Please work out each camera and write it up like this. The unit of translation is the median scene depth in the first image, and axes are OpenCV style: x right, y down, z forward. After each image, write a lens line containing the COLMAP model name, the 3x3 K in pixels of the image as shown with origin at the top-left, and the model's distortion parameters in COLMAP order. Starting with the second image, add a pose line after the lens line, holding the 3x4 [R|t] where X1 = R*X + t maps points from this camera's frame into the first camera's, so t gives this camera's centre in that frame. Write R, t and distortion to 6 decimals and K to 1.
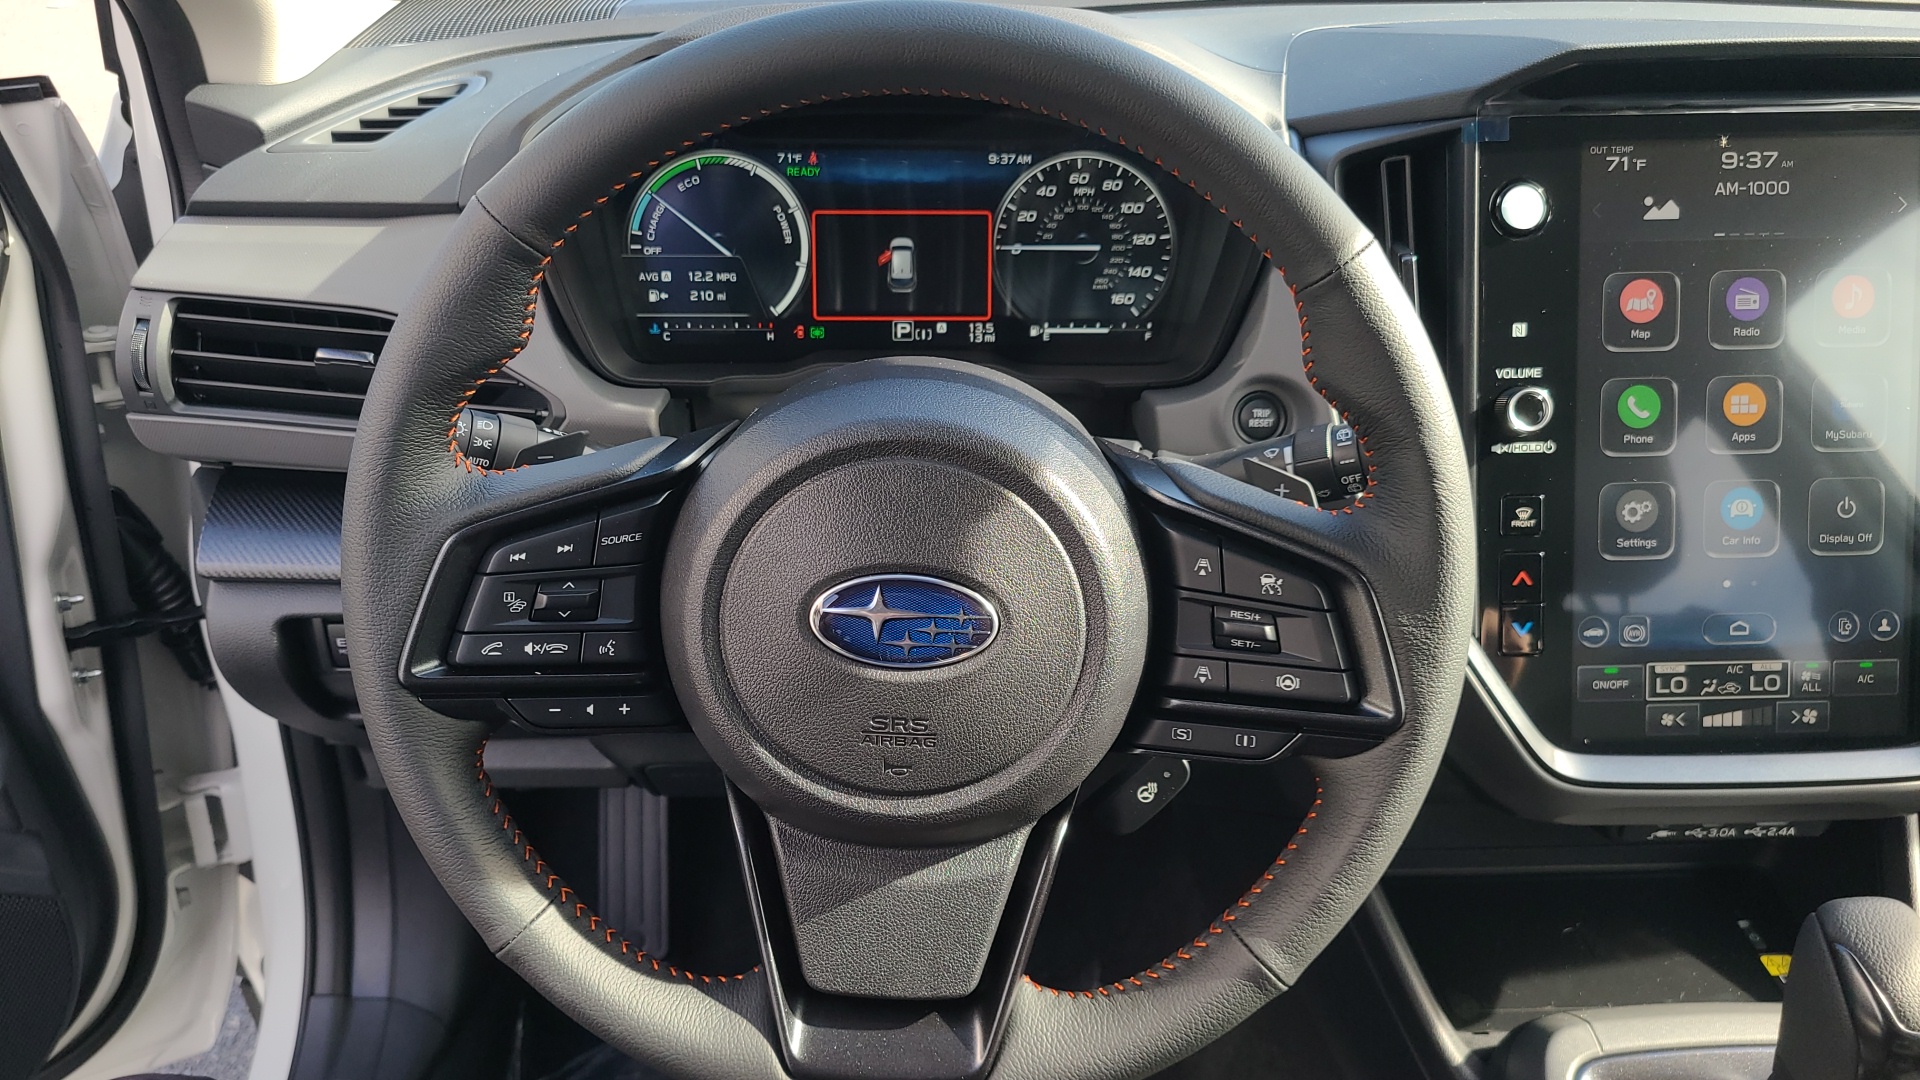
lens RADIAL K [[1447.3, 0, 943.3], [0, 1447.3, 512.9], [0, 0, 1]] dist [0.014851, -0.001693]
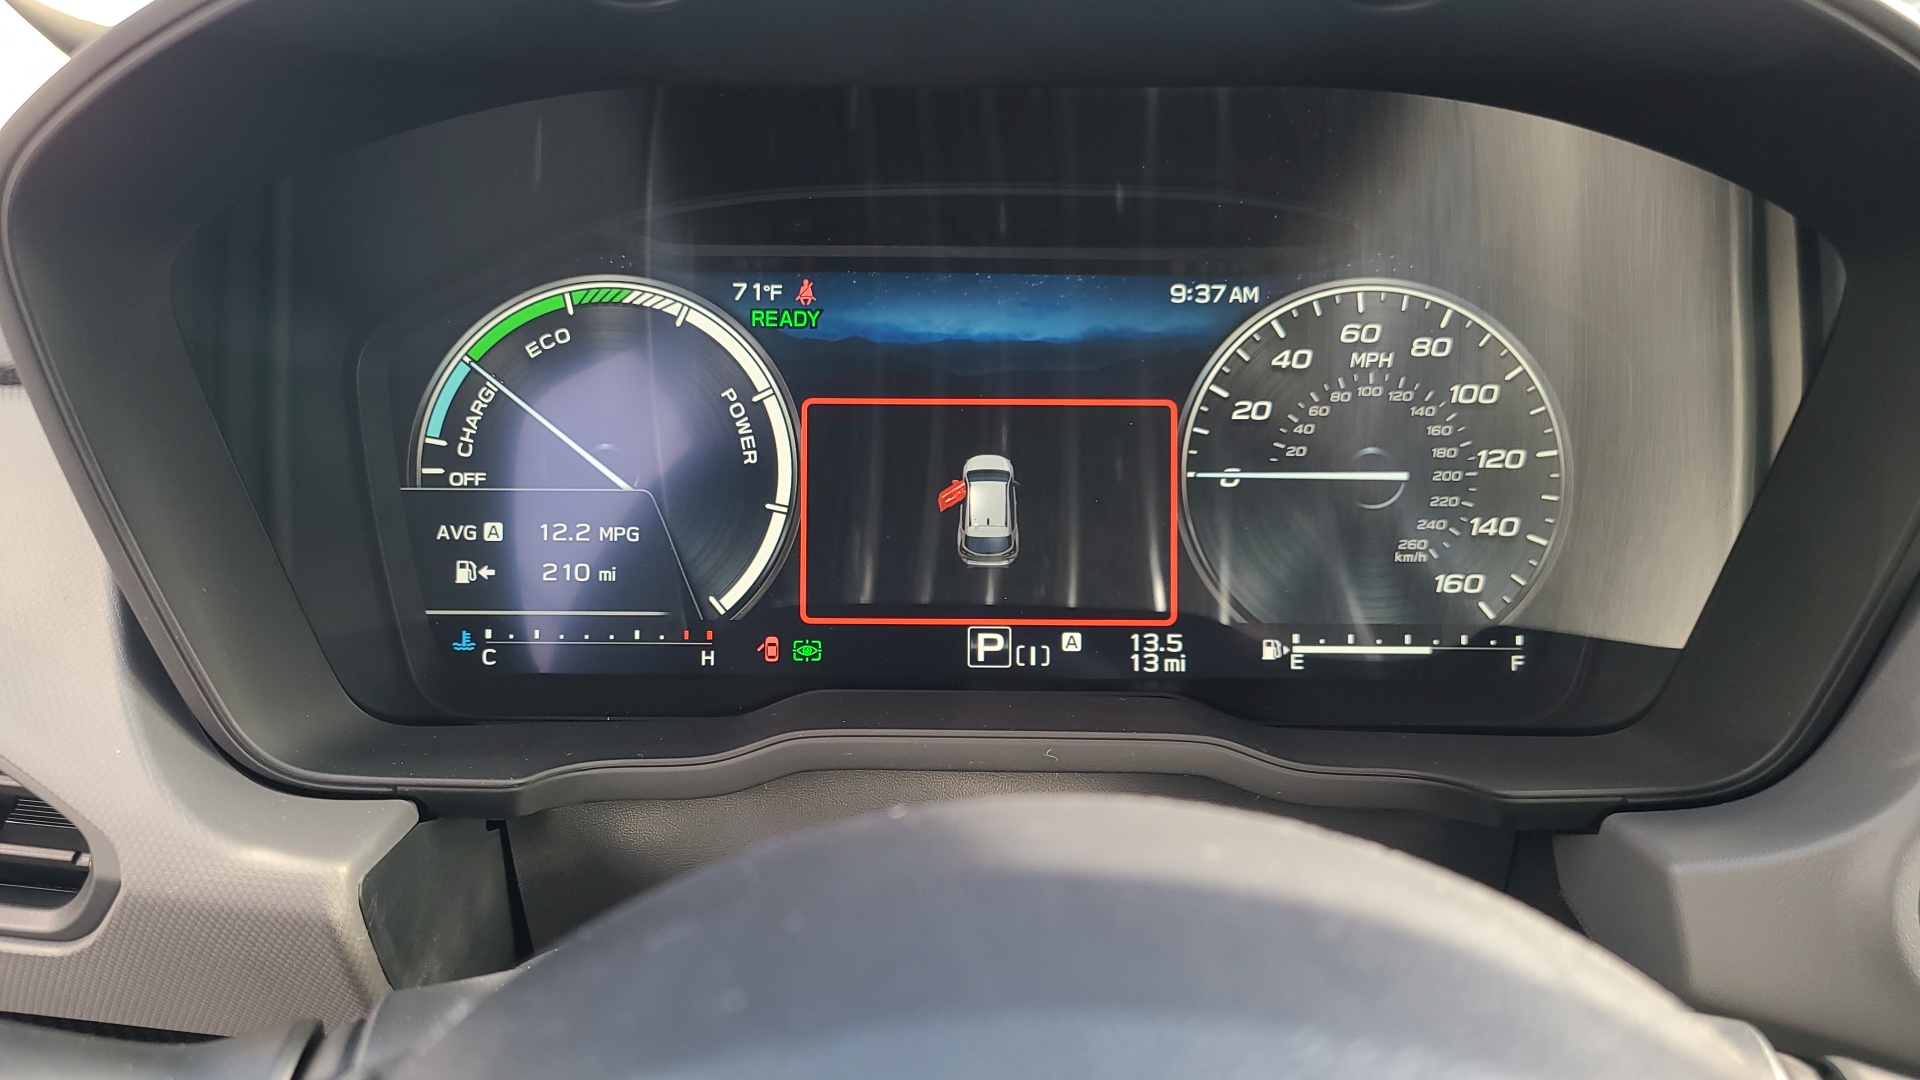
lens RADIAL K [[1468.8, 0, 960.0], [0, 1468.8, 540.0], [0, 0, 1]] dist [0.030861, -0.001014]
pose [[0.999293, 0.003554, -0.037438, -0.019781], [-0.010131, 0.984157, -0.177007, -0.076622], [0.036215, 0.177261, 0.983497, 0.530581]]
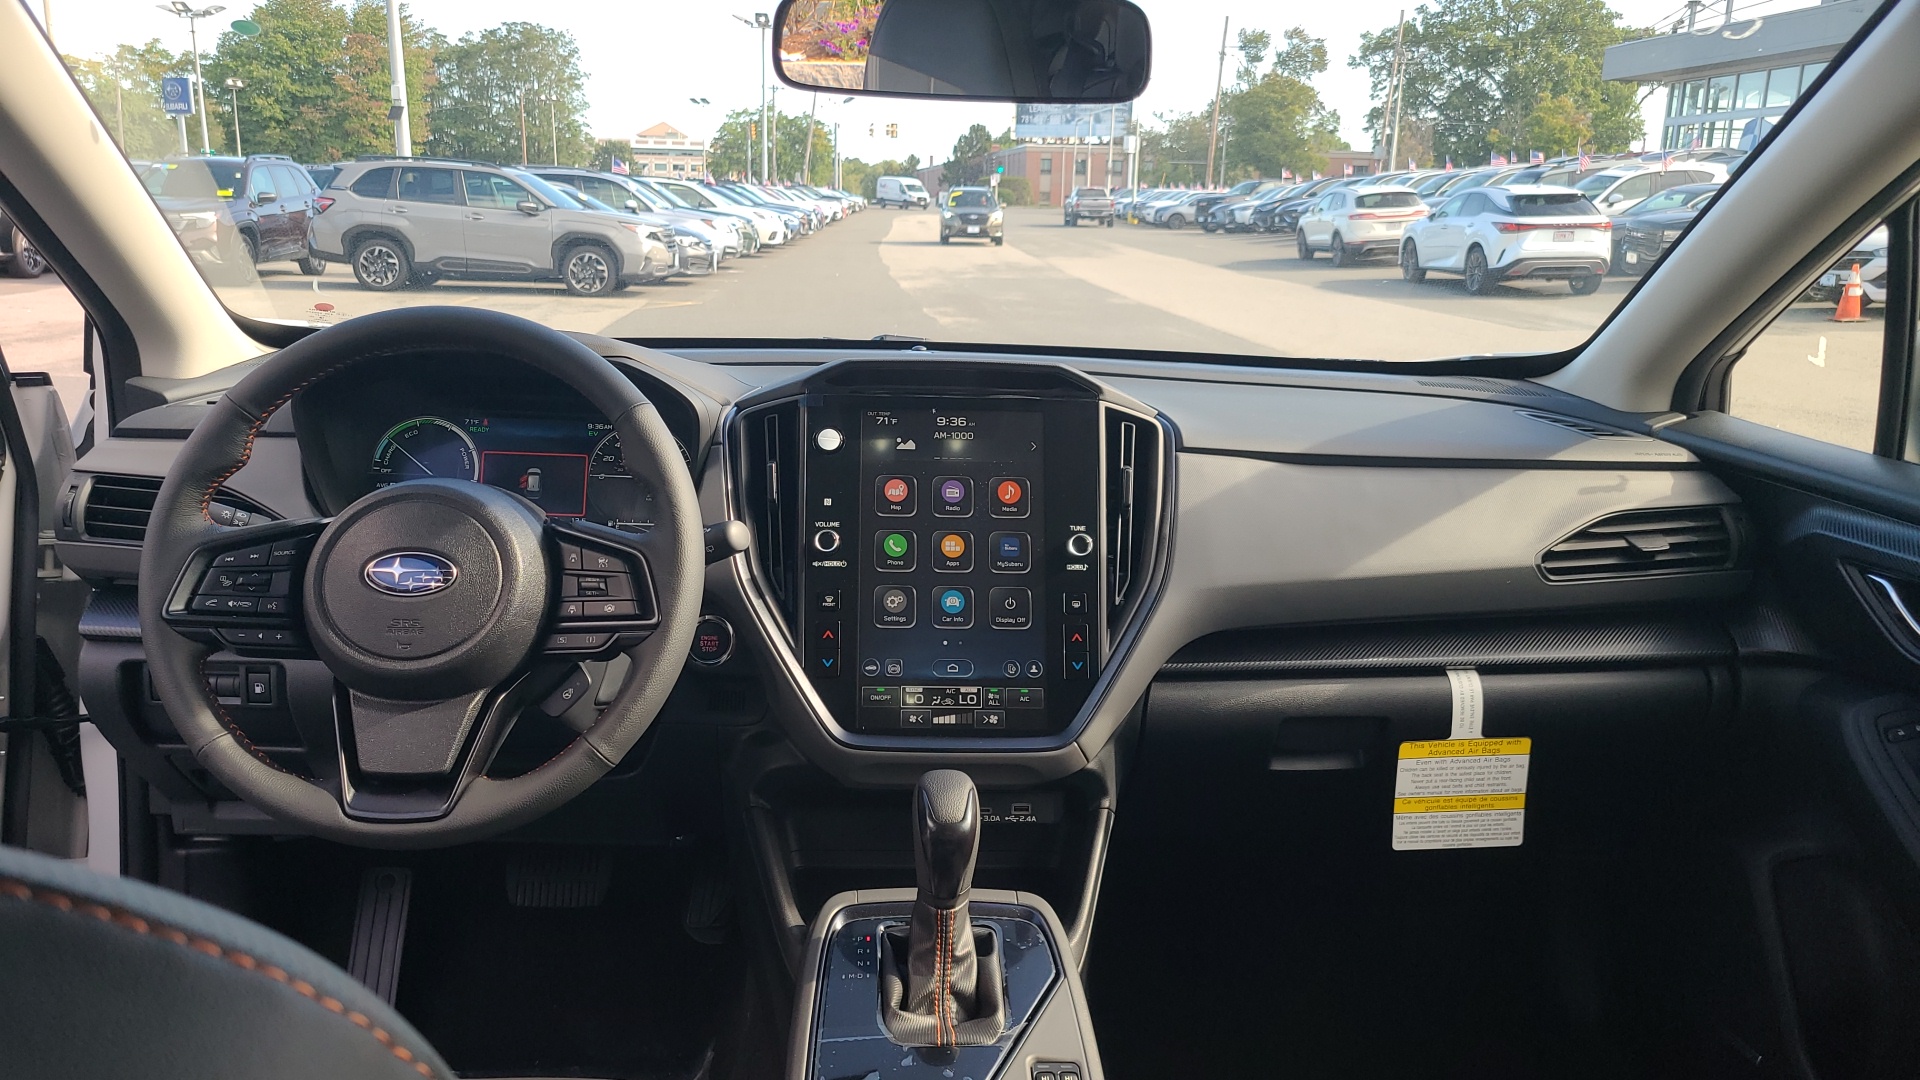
lens RADIAL K [[1433.9, 0, 960.0], [0, 1433.9, 540.0], [0, 0, 1]] dist [0.064610, -0.069151]
pose [[0.999390, 0.026526, 0.022726, 0.445831], [-0.018949, 0.958278, -0.285210, 0.377066], [-0.029344, 0.284605, 0.958196, -0.647725]]
